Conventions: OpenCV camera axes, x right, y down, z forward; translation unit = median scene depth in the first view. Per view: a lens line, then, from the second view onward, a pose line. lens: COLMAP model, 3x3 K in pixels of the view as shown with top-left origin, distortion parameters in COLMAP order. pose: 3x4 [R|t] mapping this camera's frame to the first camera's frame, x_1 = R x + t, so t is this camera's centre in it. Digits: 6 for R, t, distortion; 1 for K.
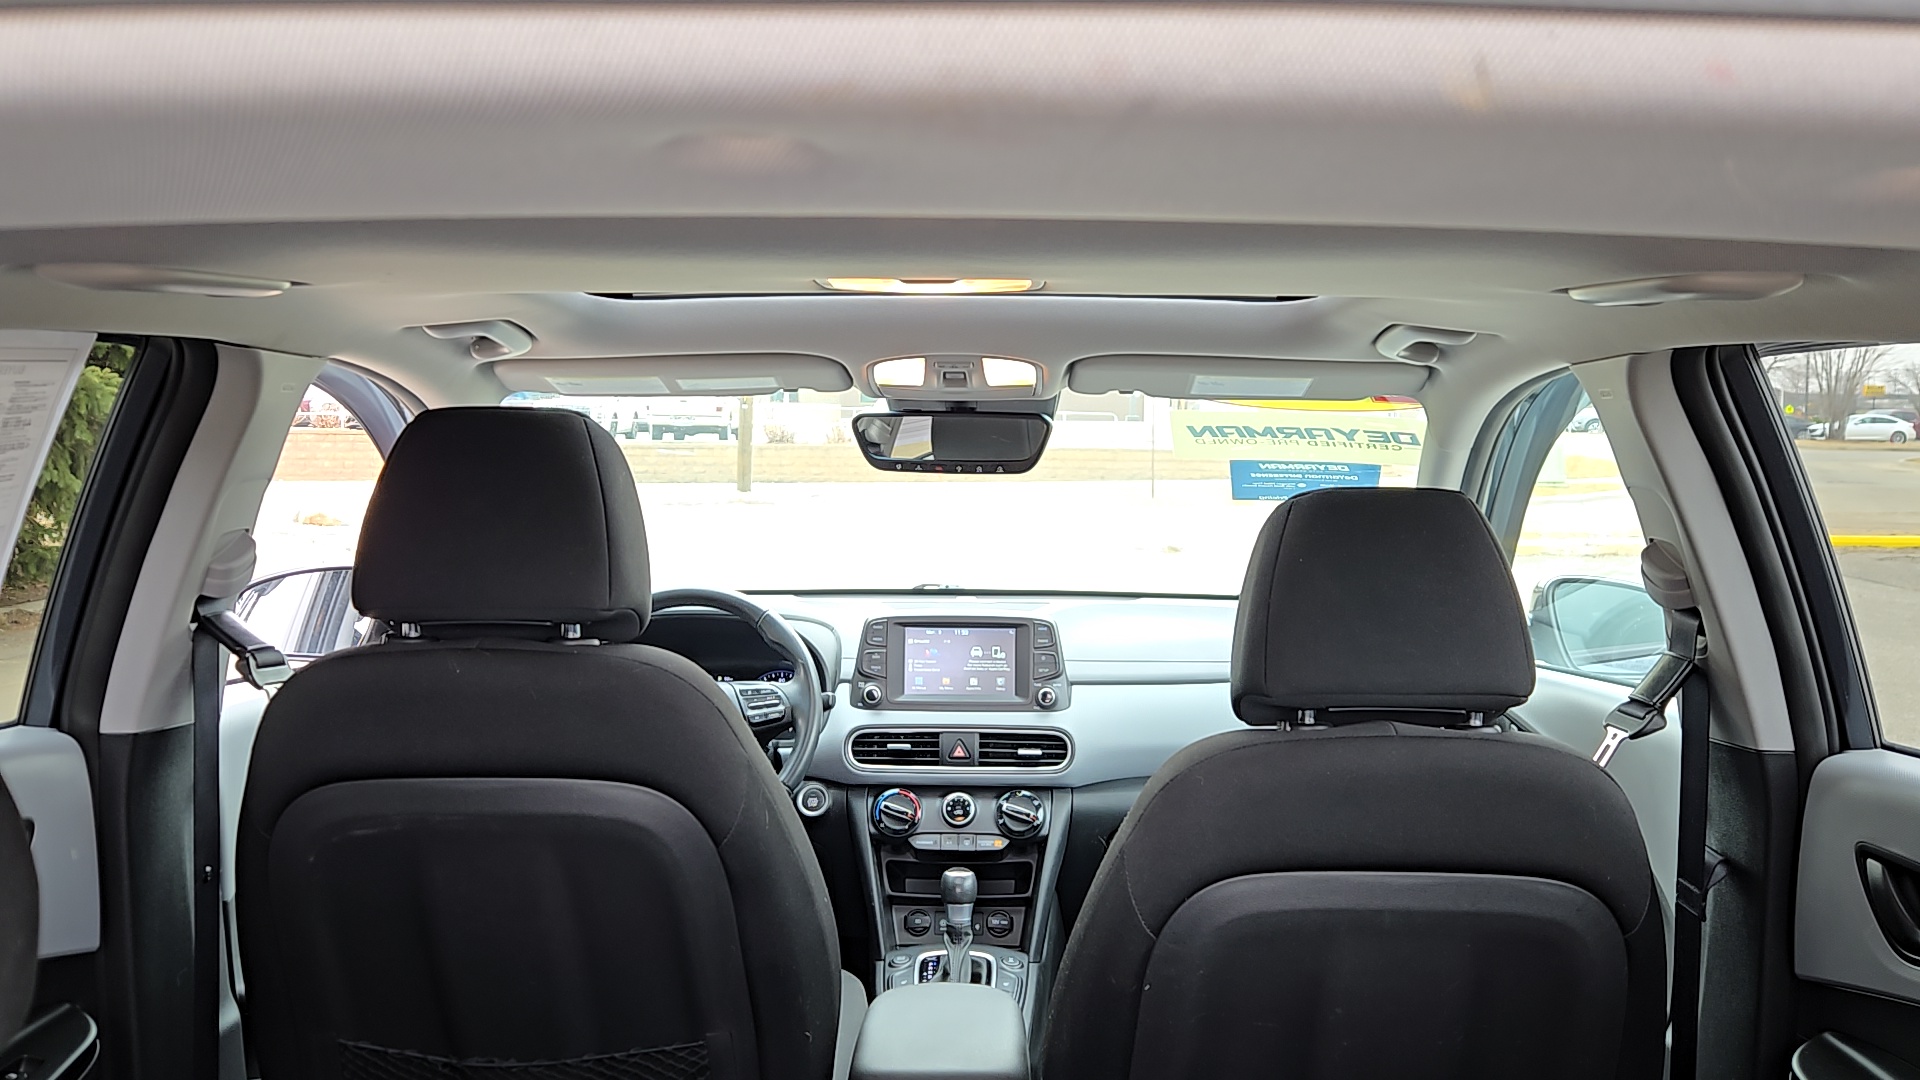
lens RADIAL K [[1586.1, 0, 933.1], [0, 1586.1, 540.3], [0, 0, 1]] dist [0.022614, 0.000128]
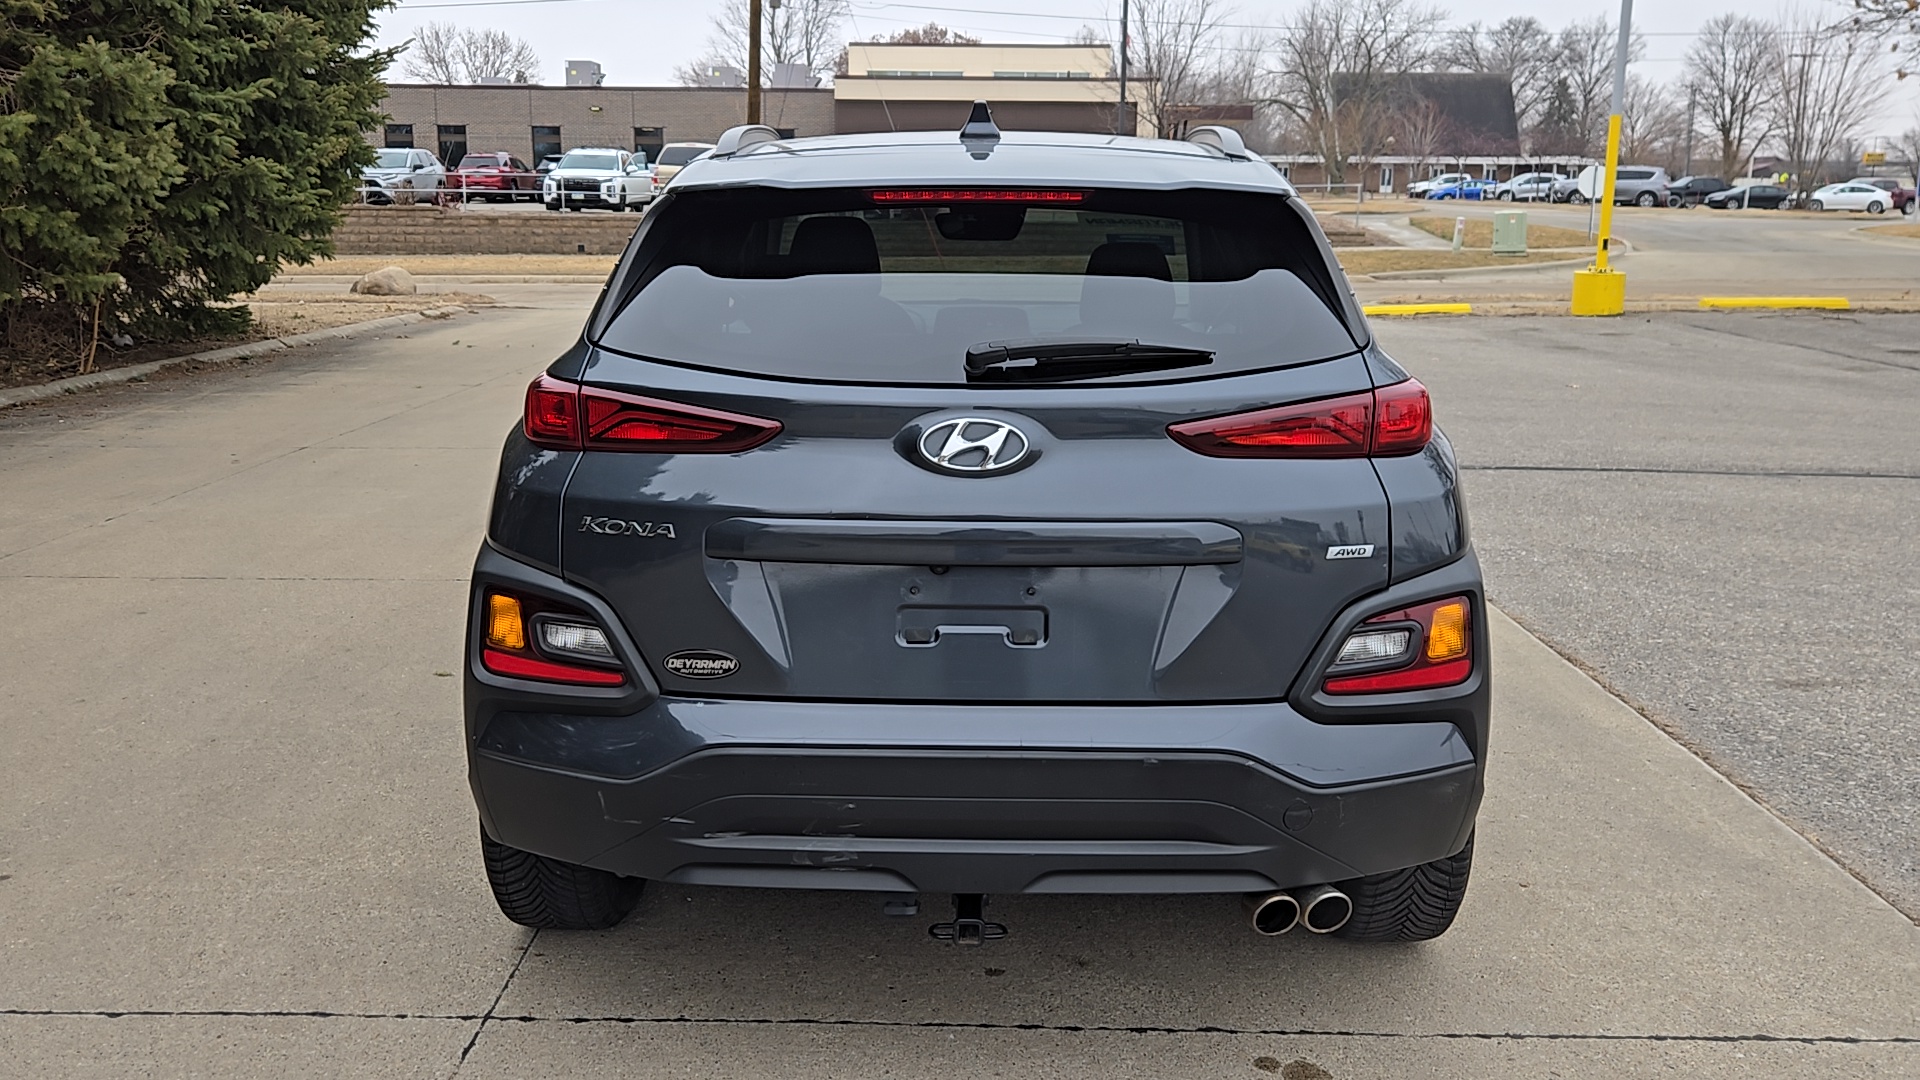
lens RADIAL K [[1604.0, 0, 959.4], [0, 1604.0, 535.6], [0, 0, 1]] dist [0.008568, 0.003617]
pose [[0.999734, -0.007298, 0.021864, -0.065090], [0.004264, 0.990733, 0.135754, 0.062000], [-0.022652, -0.135624, 0.990501, -1.230472]]
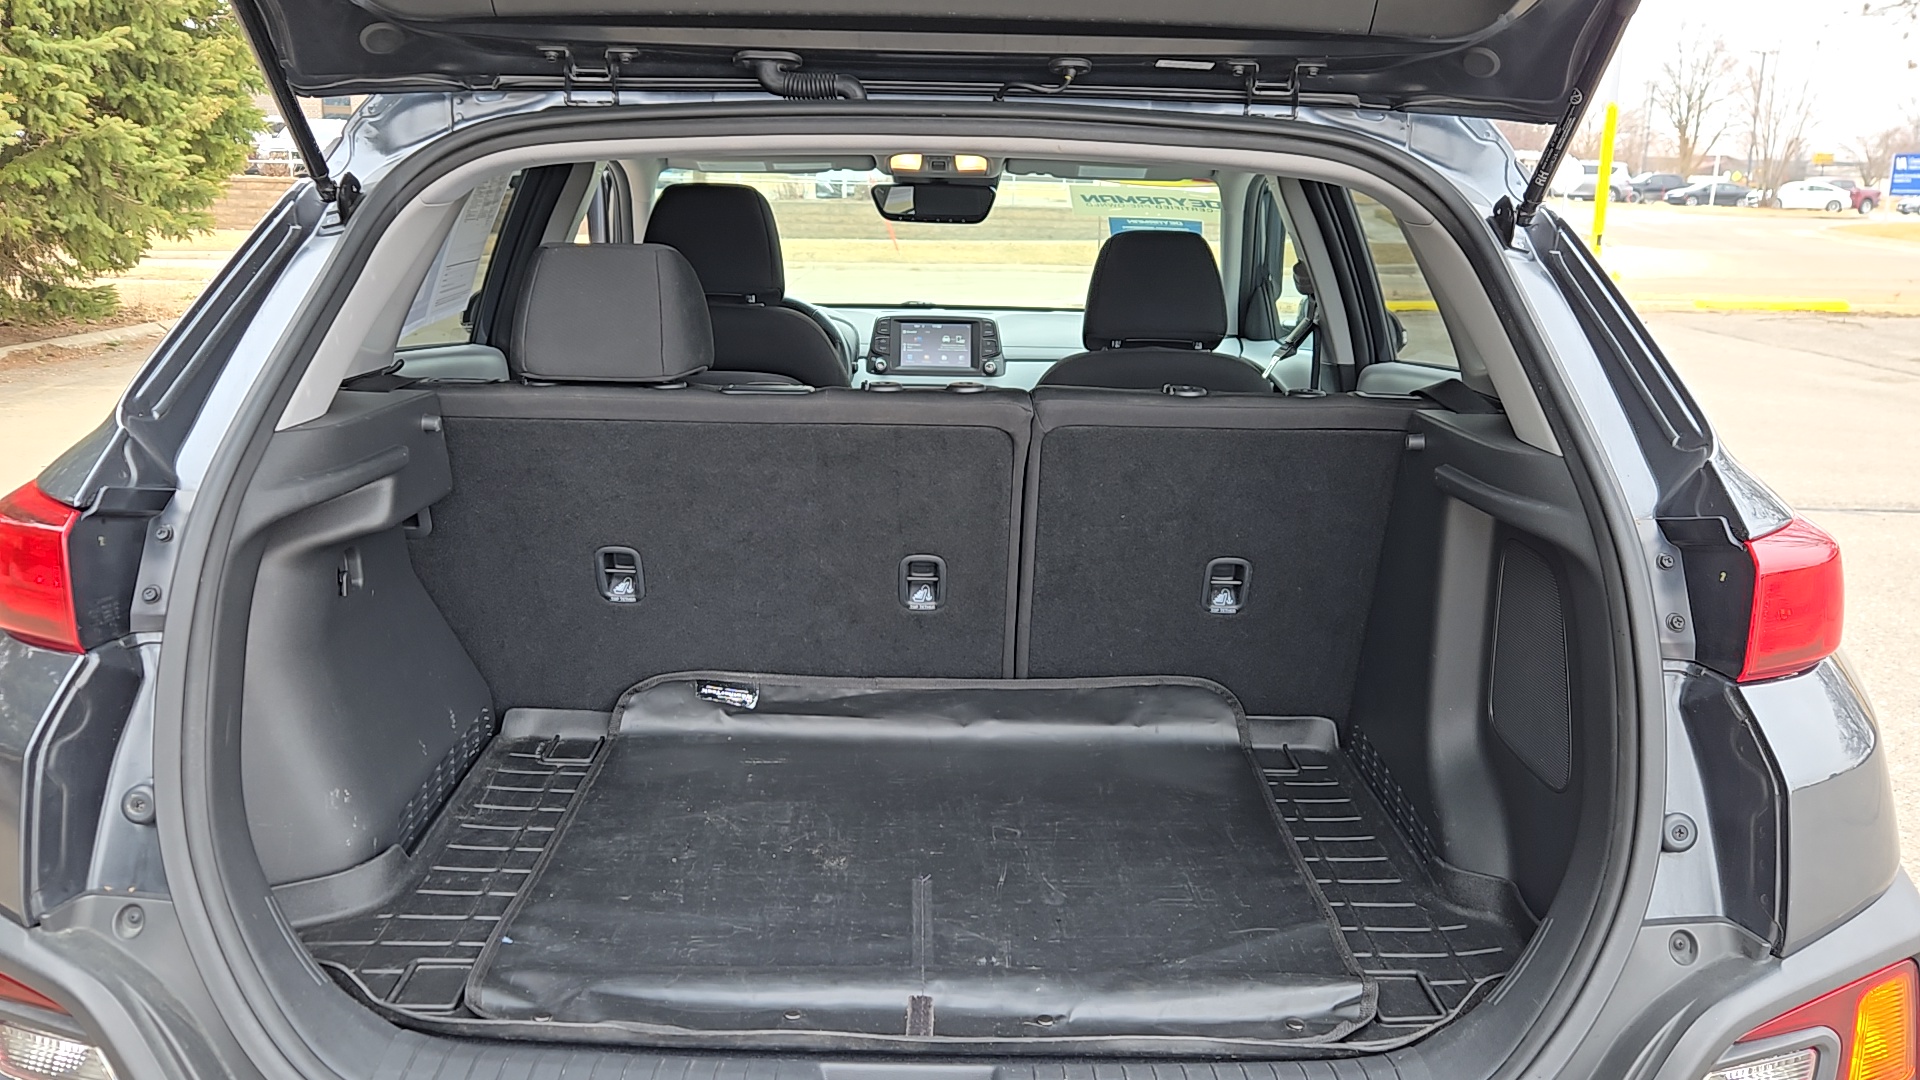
lens RADIAL K [[1594.4, 0, 947.2], [0, 1594.4, 532.3], [0, 0, 1]] dist [0.025551, -0.010282]
pose [[0.999072, 0.004286, 0.042849, -0.039625], [-0.010379, 0.989666, 0.143016, 0.034065], [-0.041793, -0.143328, 0.988792, -0.607245]]
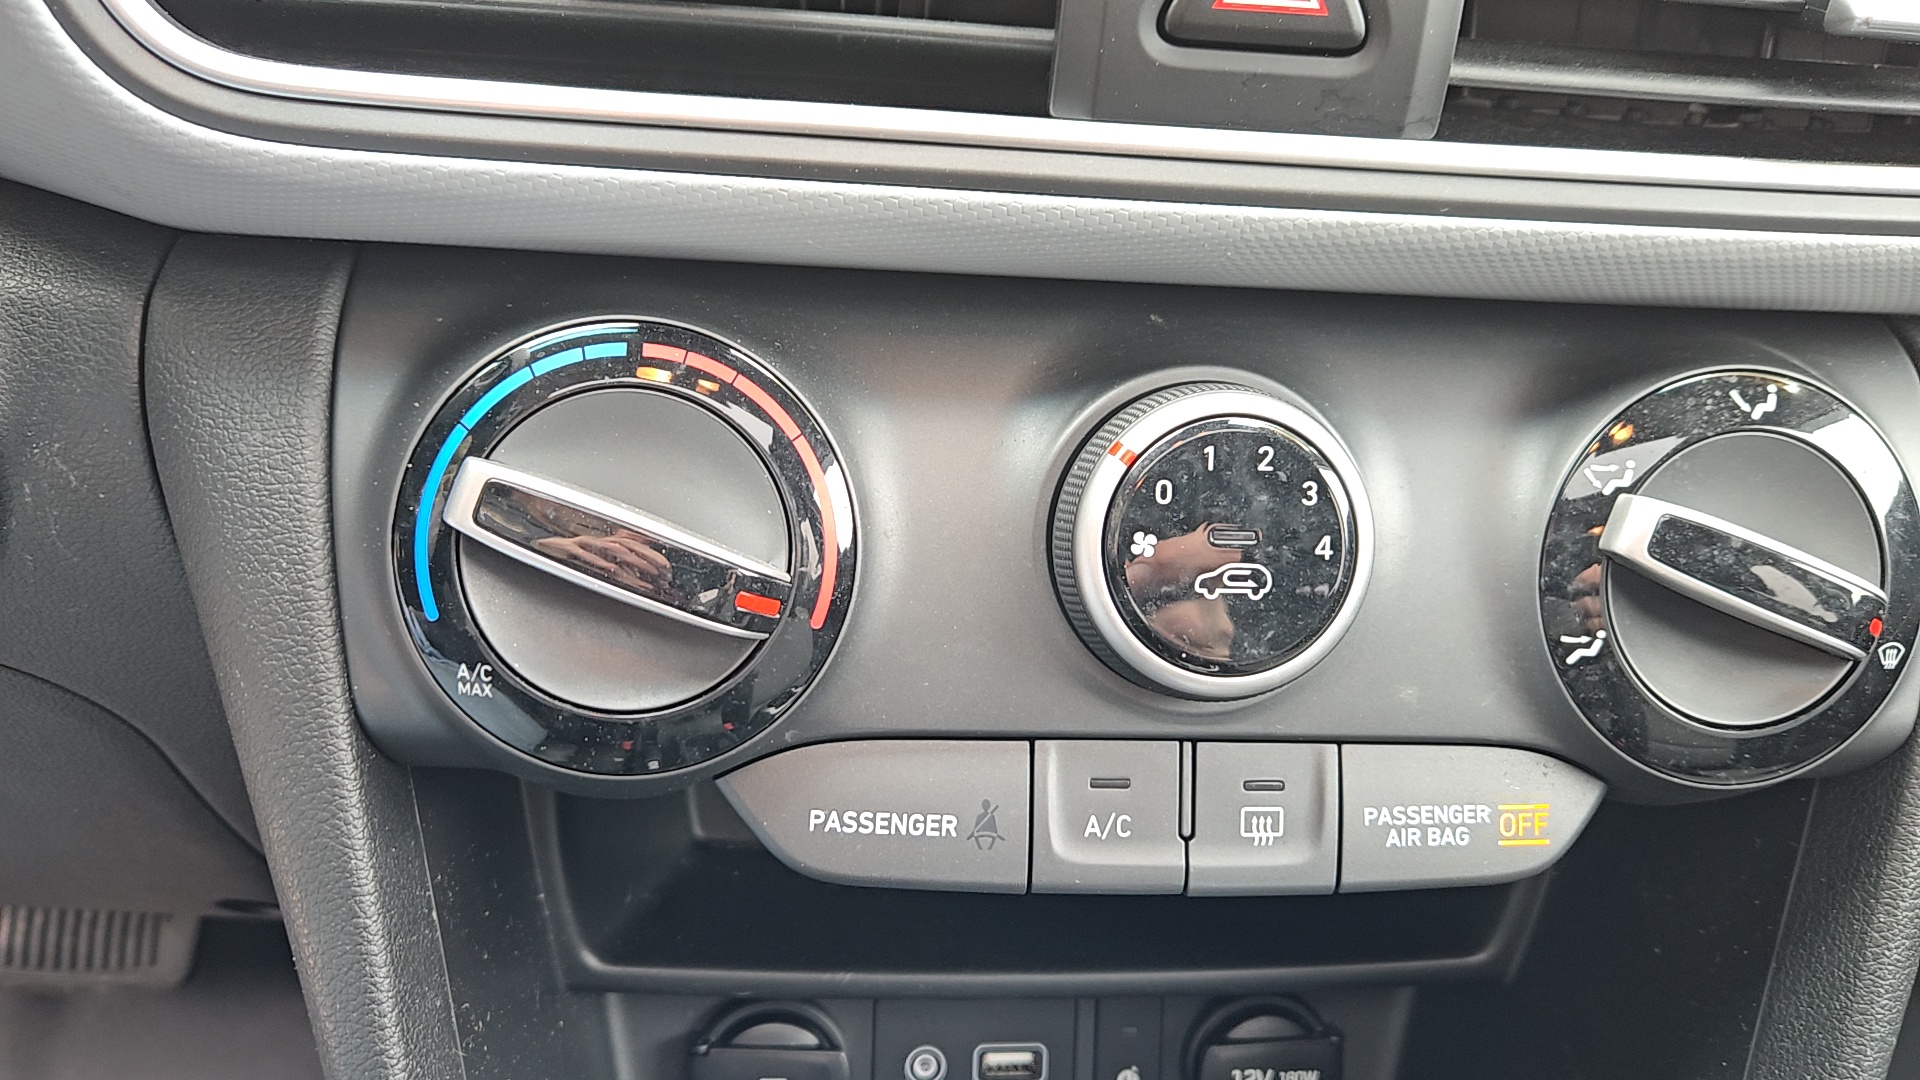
lens RADIAL K [[1640.8, 0, 958.2], [0, 1640.8, 509.3], [0, 0, 1]] dist [-0.005103, -0.003876]
pose [[0.987324, 0.006519, 0.158586, -0.018103], [-0.073121, 0.905494, 0.418012, 0.122606], [-0.140874, -0.424309, 0.894492, 0.898355]]
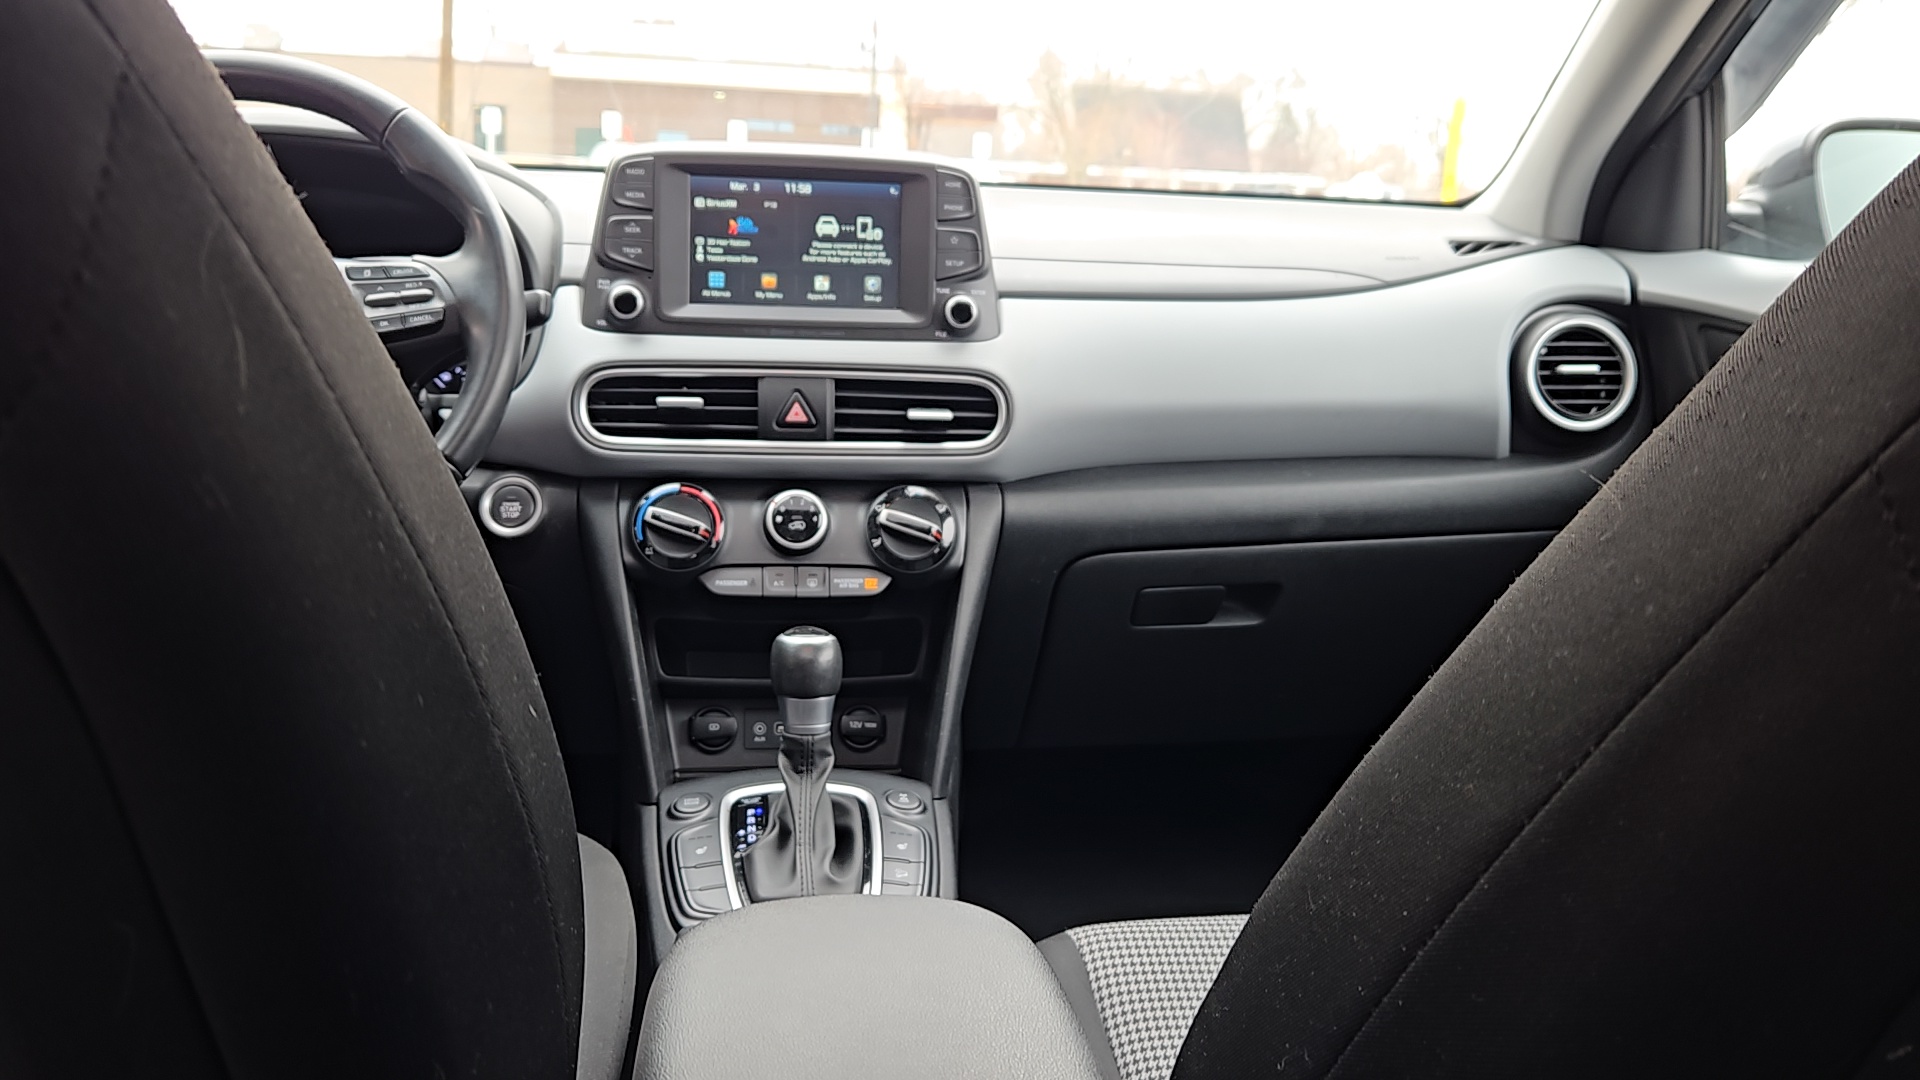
lens RADIAL K [[1604.0, 0, 959.4], [0, 1604.0, 535.6], [0, 0, 1]] dist [0.008568, 0.003617]
pose [[0.981782, -0.006576, 0.189894, -0.031816], [-0.019177, 0.990869, 0.133460, 0.101277], [-0.189038, -0.134671, 0.972691, 0.466578]]
